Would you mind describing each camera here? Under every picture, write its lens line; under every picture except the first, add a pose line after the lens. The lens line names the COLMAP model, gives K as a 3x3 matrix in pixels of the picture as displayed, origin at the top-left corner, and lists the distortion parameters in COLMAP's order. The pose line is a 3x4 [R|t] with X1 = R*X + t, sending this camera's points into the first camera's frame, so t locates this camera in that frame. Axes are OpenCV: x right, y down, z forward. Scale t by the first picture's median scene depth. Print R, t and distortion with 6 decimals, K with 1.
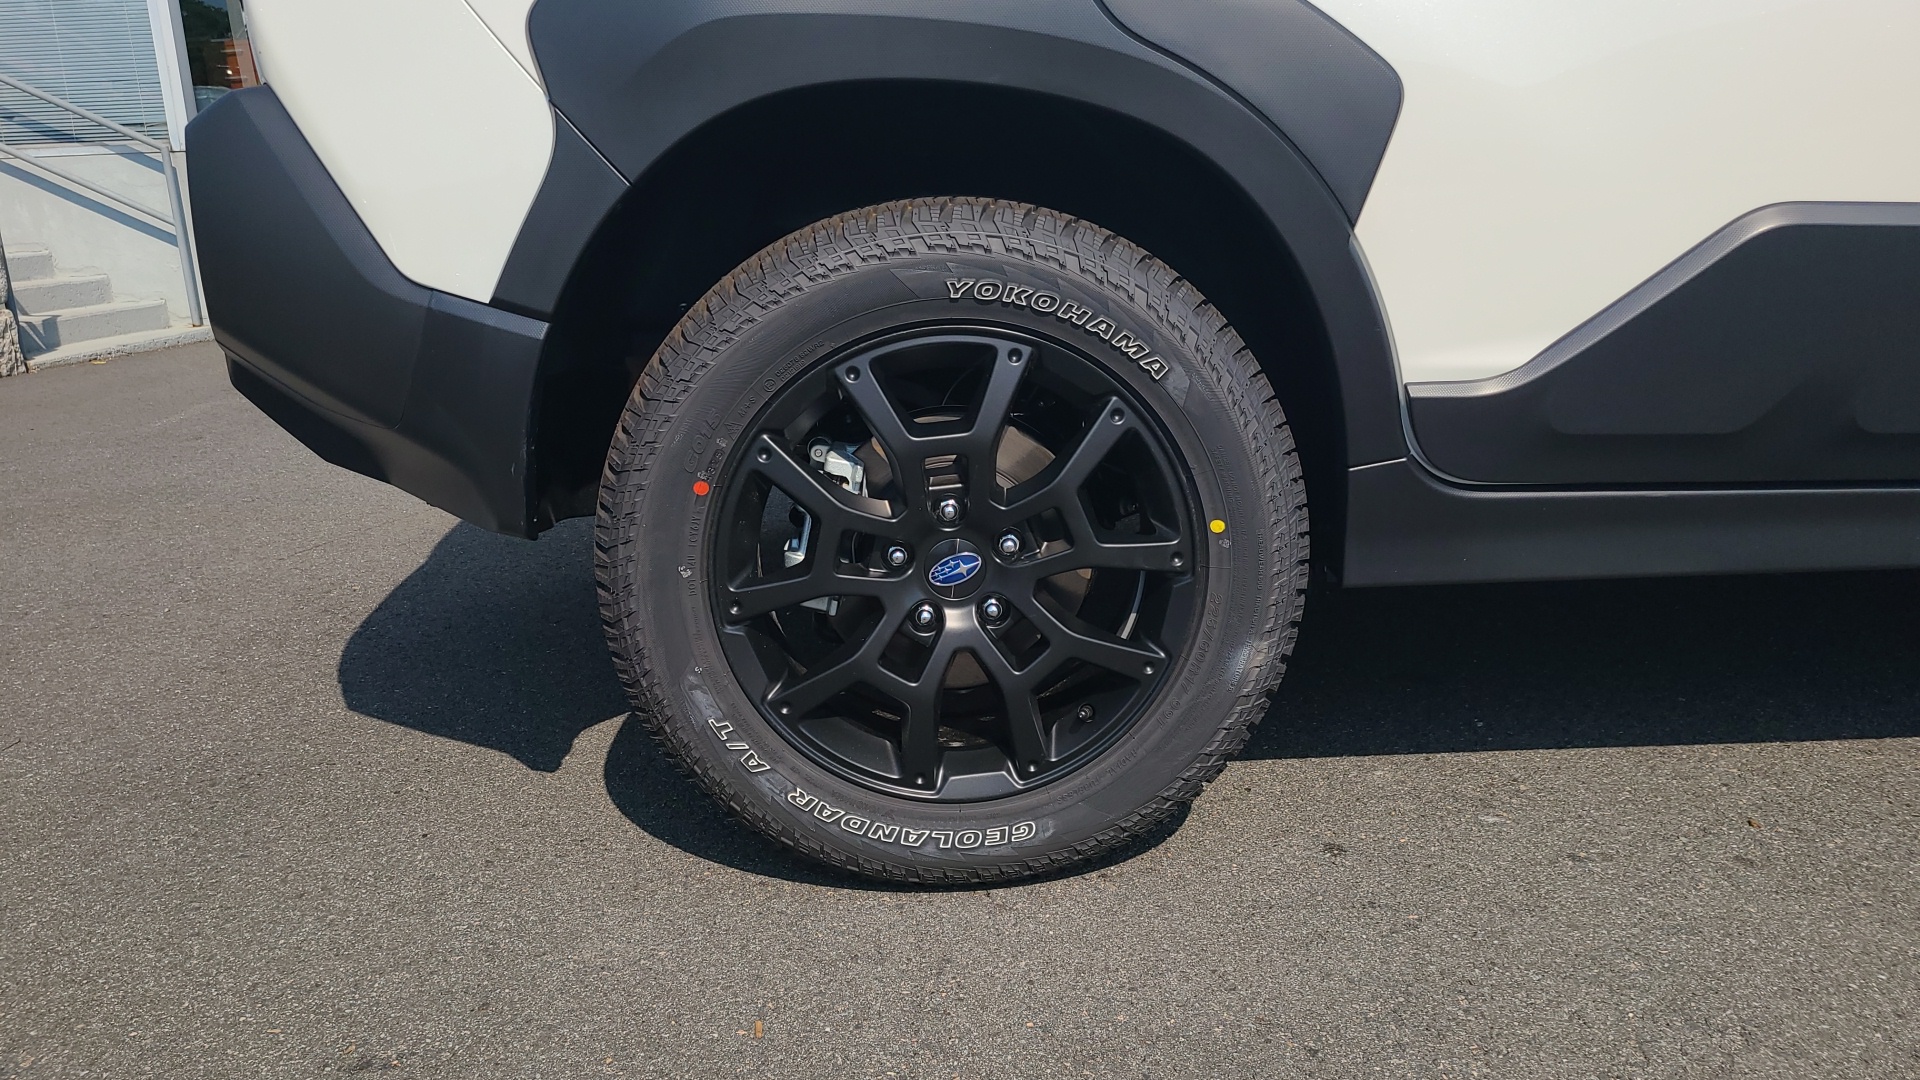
lens RADIAL K [[1456.4, 0, 949.3], [0, 1456.4, 537.1], [0, 0, 1]] dist [0.017816, 0.004639]
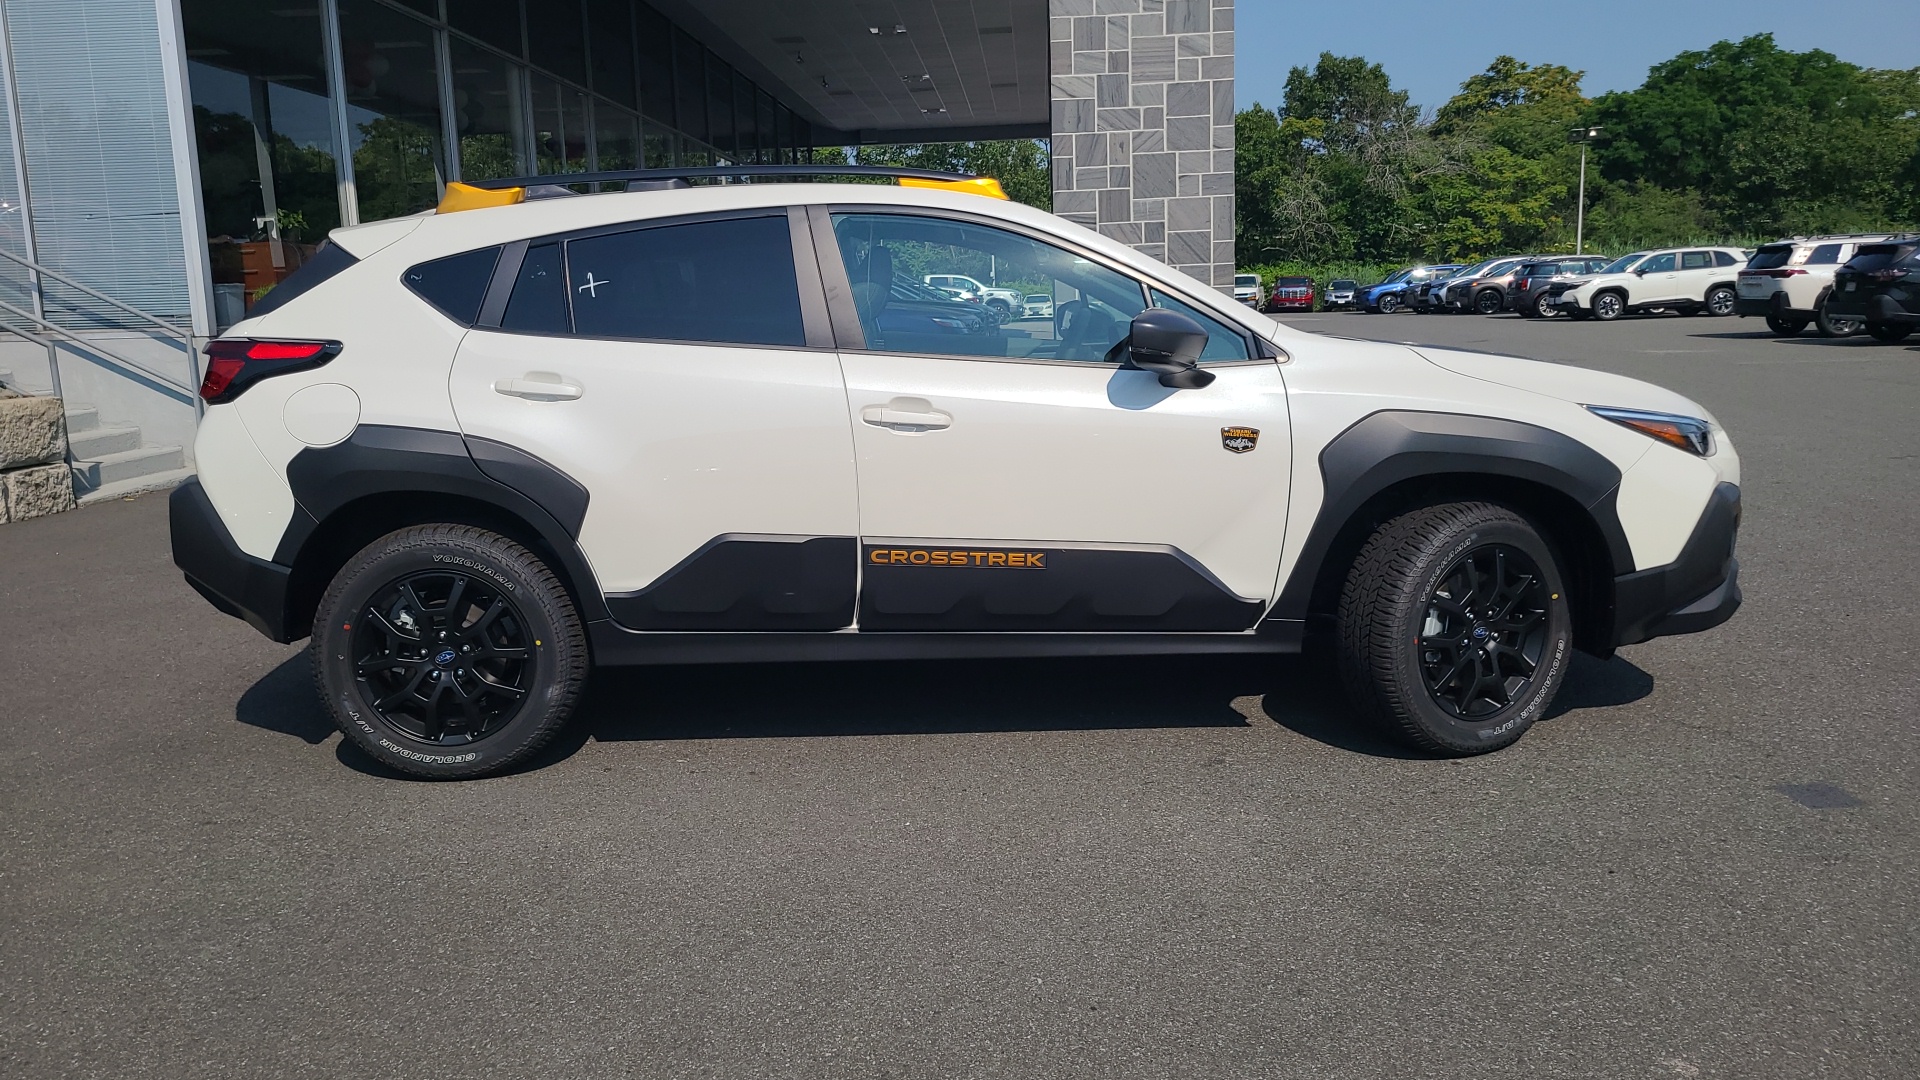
lens RADIAL K [[1441.2, 0, 951.9], [0, 1441.2, 528.6], [0, 0, 1]] dist [0.050592, -0.044583]
pose [[0.999847, 0.015608, -0.007927, 0.942396], [-0.016144, 0.997222, -0.072712, -0.035136], [0.006770, 0.072829, 0.997321, -1.656596]]
